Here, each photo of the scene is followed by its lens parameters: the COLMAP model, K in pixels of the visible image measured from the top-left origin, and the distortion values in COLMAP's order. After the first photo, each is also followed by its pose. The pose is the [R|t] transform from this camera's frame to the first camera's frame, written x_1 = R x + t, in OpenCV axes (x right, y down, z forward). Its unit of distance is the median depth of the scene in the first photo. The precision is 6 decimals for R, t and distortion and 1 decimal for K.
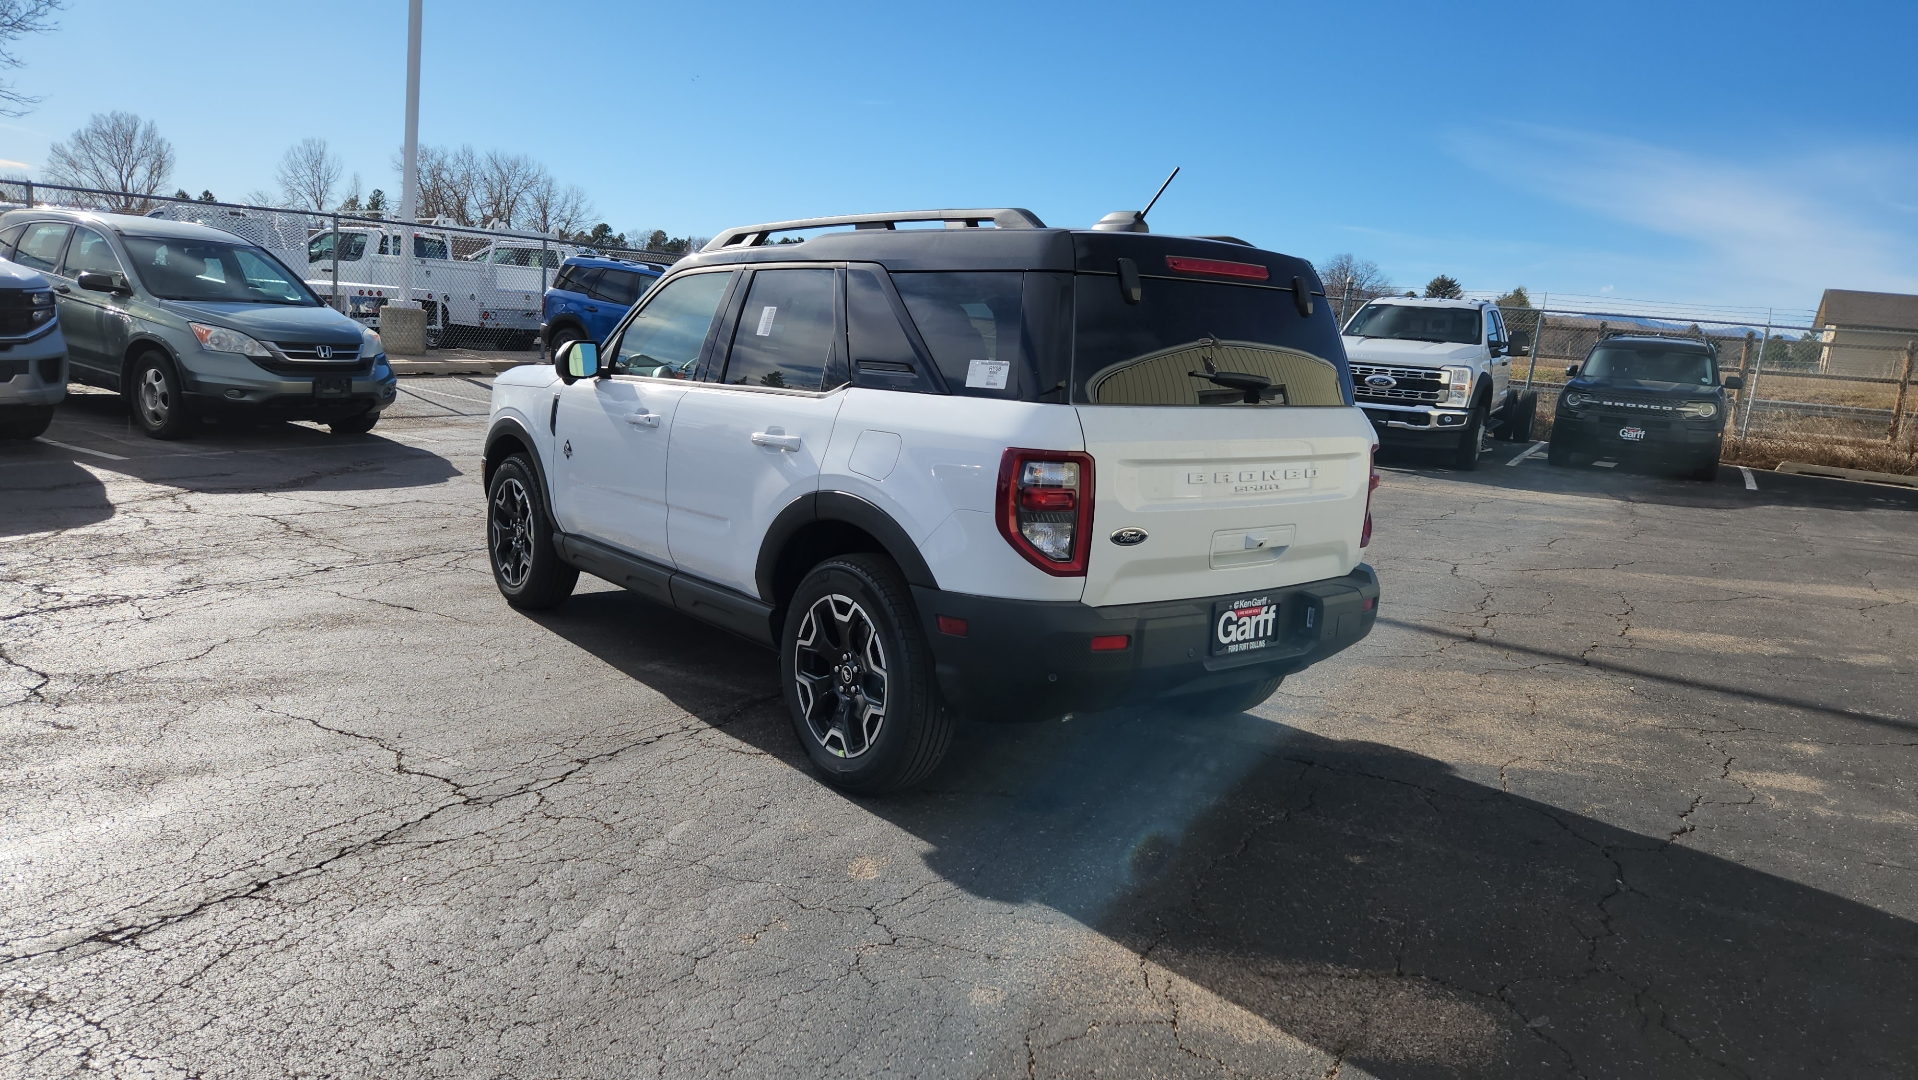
lens RADIAL K [[1283.2, 0, 921.8], [0, 1283.2, 512.6], [0, 0, 1]] dist [0.067916, -0.051450]
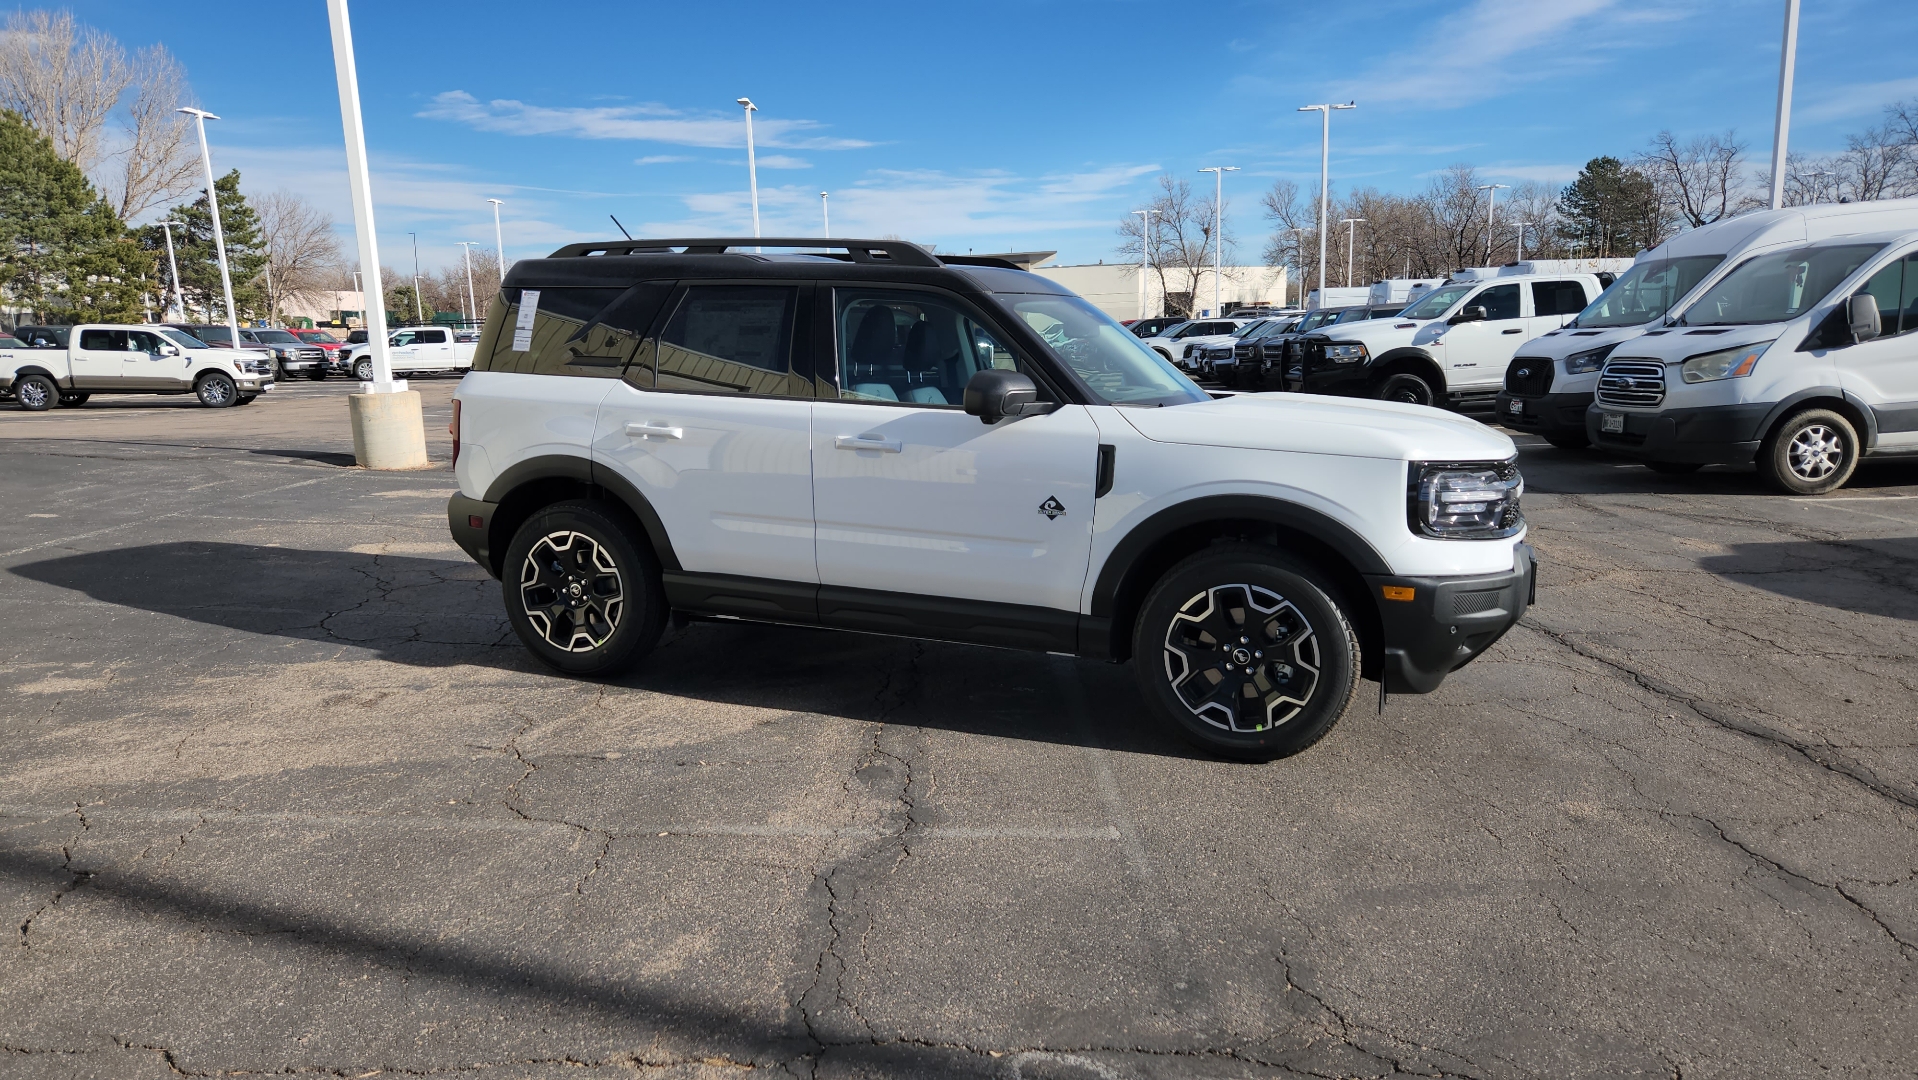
lens RADIAL K [[1281.6, 0, 927.0], [0, 1281.6, 547.3], [0, 0, 1]] dist [0.071079, -0.057958]
pose [[-0.865566, 0.020448, -0.500378, 0.616410], [-0.124884, 0.958787, 0.255210, -0.311888], [0.484974, 0.283390, -0.827339, 2.438930]]
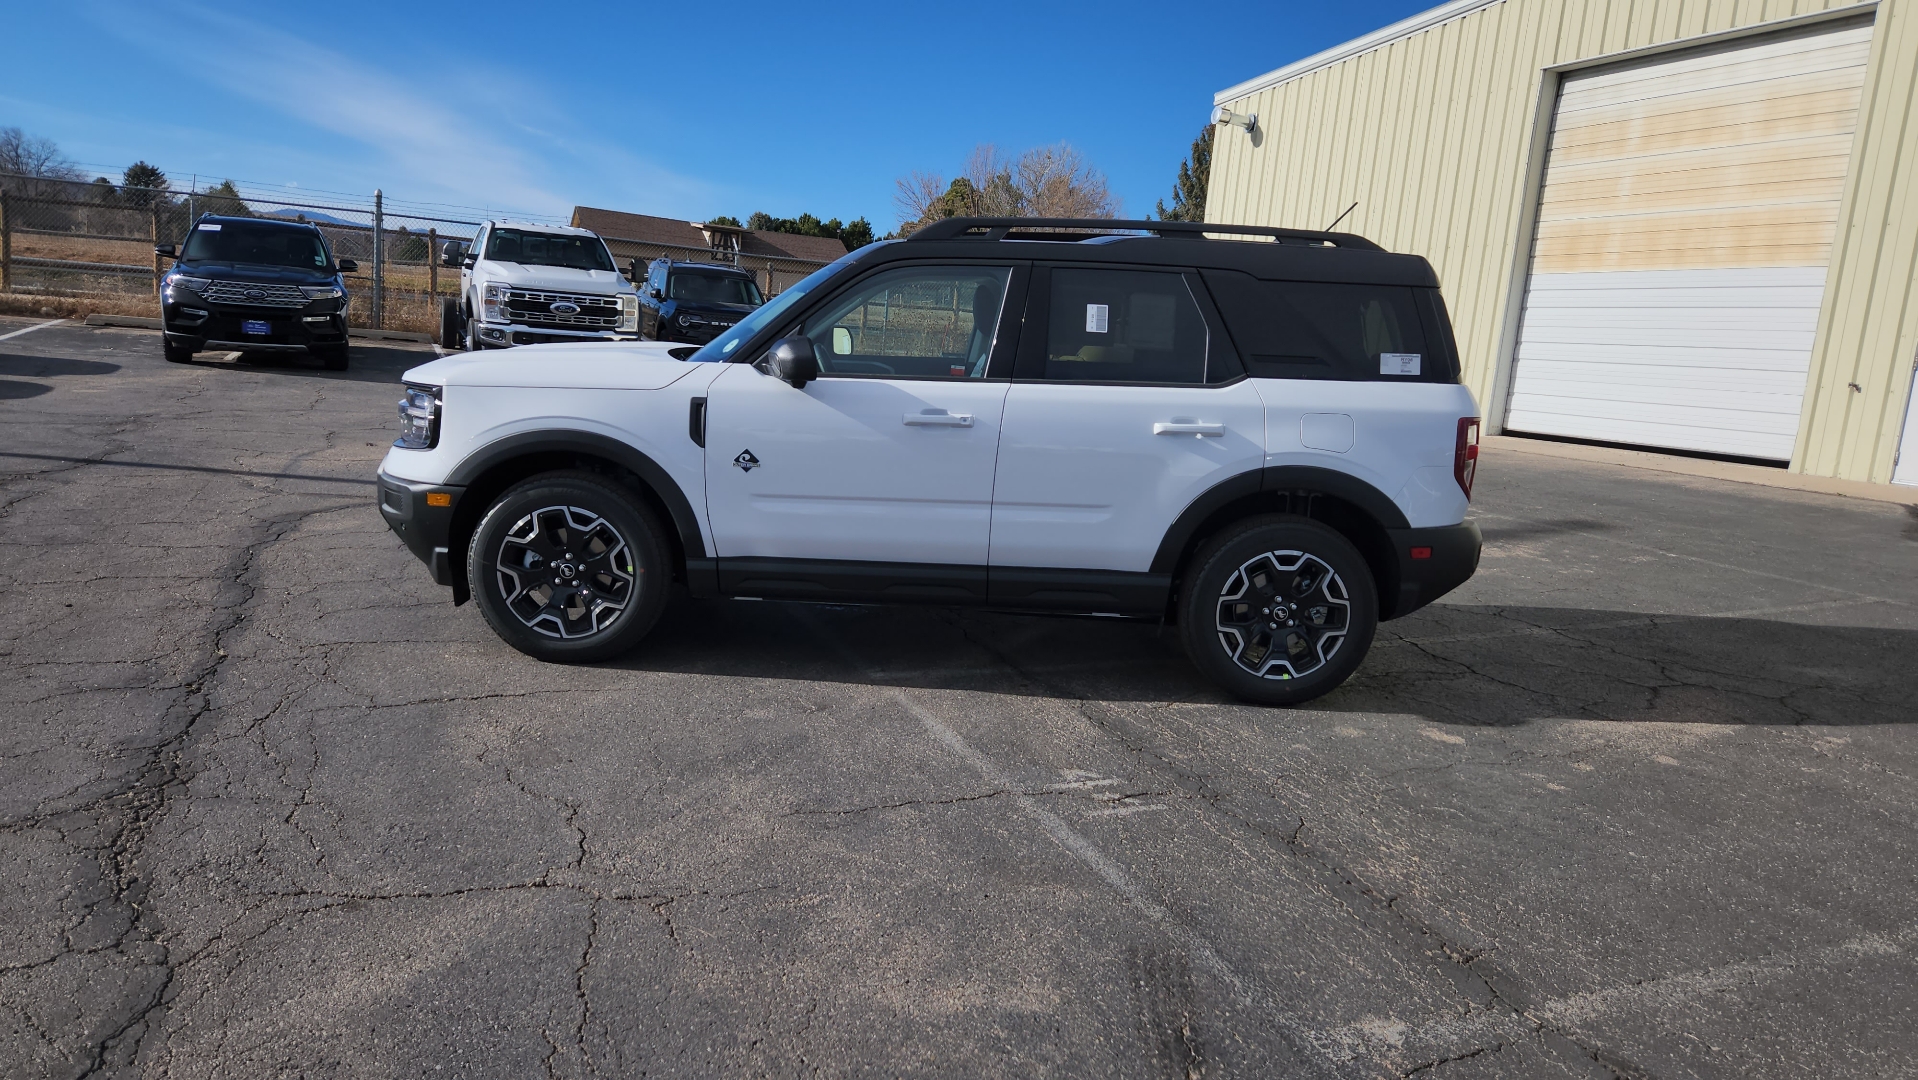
lens RADIAL K [[1281.6, 0, 928.0], [0, 1281.6, 542.2], [0, 0, 1]] dist [0.071079, -0.057958]
pose [[0.607597, -0.166904, 0.776511, -1.162781], [0.089634, 0.985835, 0.141760, -0.140864], [-0.789172, -0.016532, 0.613950, 0.490579]]
